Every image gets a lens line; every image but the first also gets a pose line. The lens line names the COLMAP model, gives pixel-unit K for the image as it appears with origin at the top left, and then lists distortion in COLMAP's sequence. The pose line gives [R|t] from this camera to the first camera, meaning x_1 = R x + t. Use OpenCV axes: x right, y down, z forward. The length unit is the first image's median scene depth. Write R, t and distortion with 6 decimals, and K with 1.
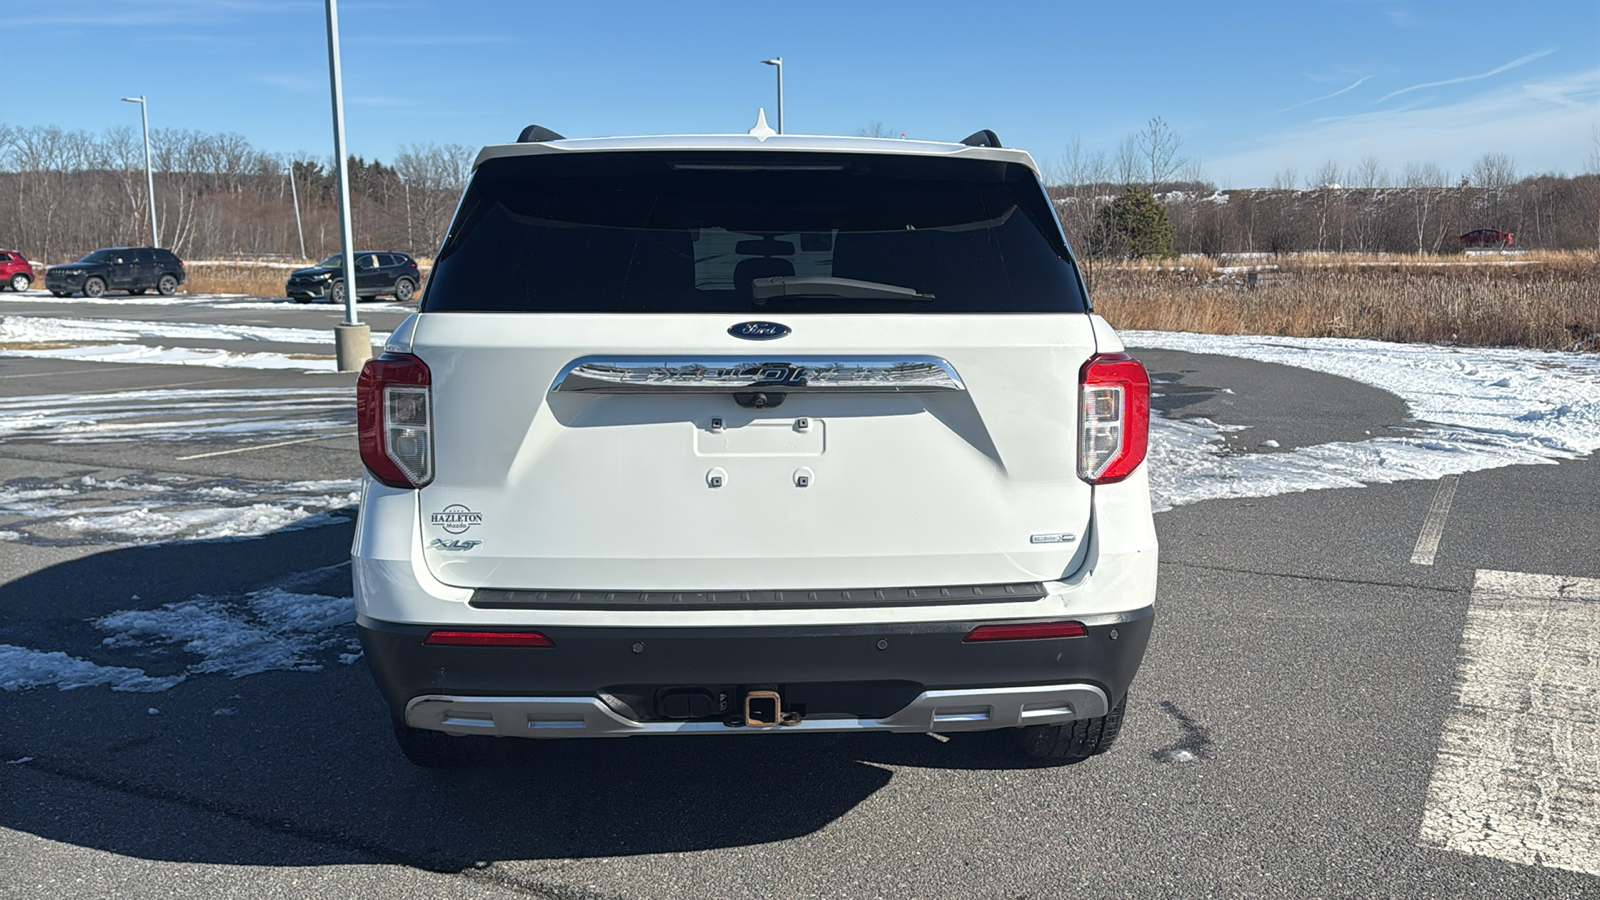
lens RADIAL K [[1368.3, 0, 837.3], [0, 1368.3, 454.8], [0, 0, 1]] dist [0.118440, -0.194751]
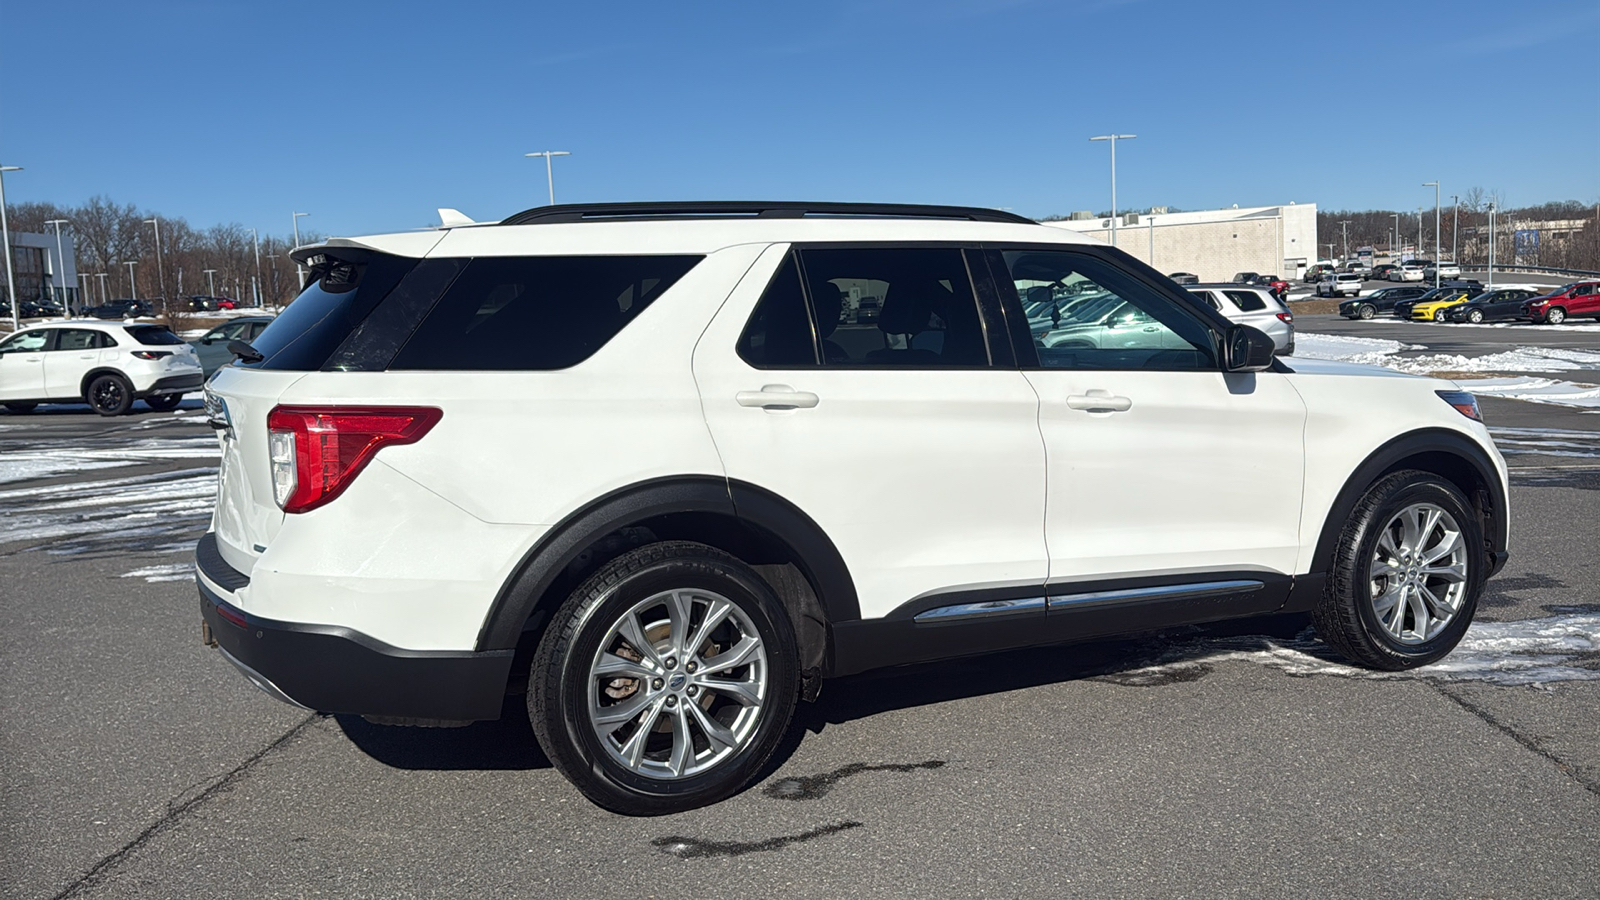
lens RADIAL K [[1368.3, 0, 809.0], [0, 1368.3, 445.9], [0, 0, 1]] dist [0.118440, -0.194751]
pose [[0.416426, 0.074214, -0.906136, 1.295303], [-0.098152, 0.994508, 0.036344, -0.109735], [0.903856, 0.073804, 0.421423, 0.778323]]
